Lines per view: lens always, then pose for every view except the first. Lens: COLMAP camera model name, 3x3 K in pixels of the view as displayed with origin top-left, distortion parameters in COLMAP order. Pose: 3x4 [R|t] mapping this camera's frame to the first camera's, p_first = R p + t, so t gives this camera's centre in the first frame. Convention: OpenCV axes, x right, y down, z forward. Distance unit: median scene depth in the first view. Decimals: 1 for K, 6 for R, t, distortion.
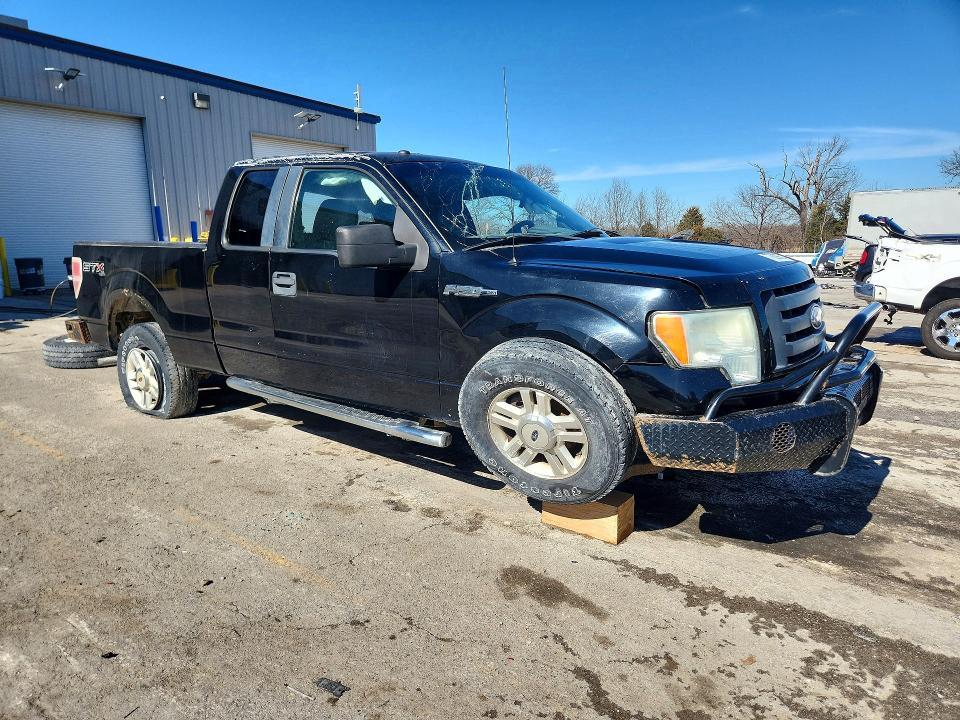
lens RADIAL K [[677.1, 0, 480.6], [0, 677.1, 361.2], [0, 0, 1]] dist [0.016933, -0.000254]
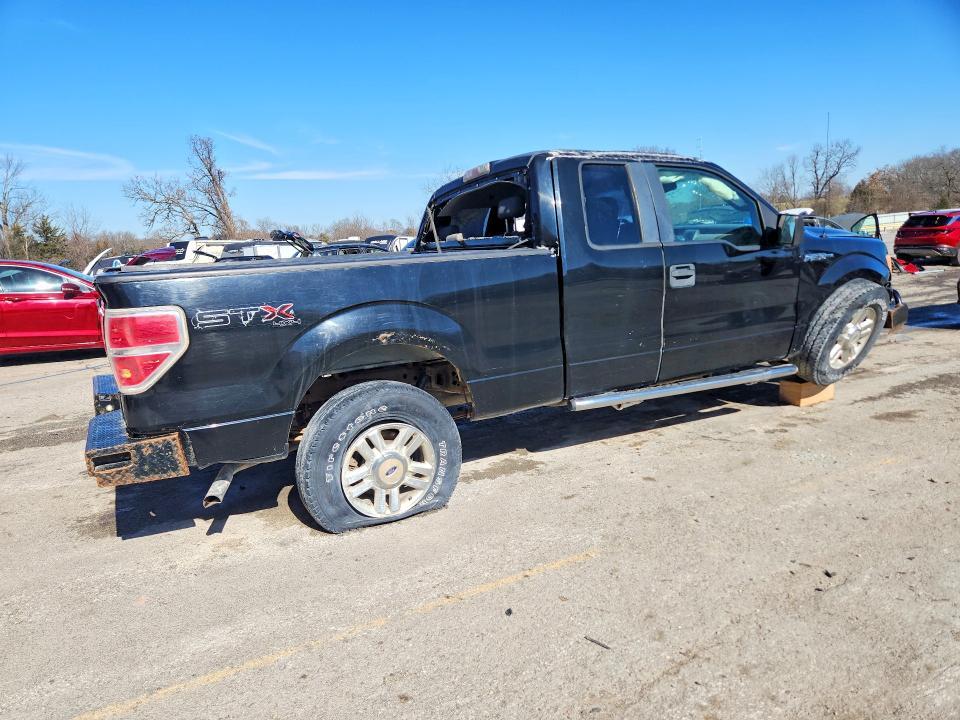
lens RADIAL K [[677.1, 0, 477.7], [0, 677.1, 362.4], [0, 0, 1]] dist [0.016933, -0.000254]
pose [[0.431183, -0.196131, 0.880690, -1.329079], [0.222415, 0.969071, 0.106920, -0.161570], [-0.874422, 0.149777, 0.461469, 0.796201]]
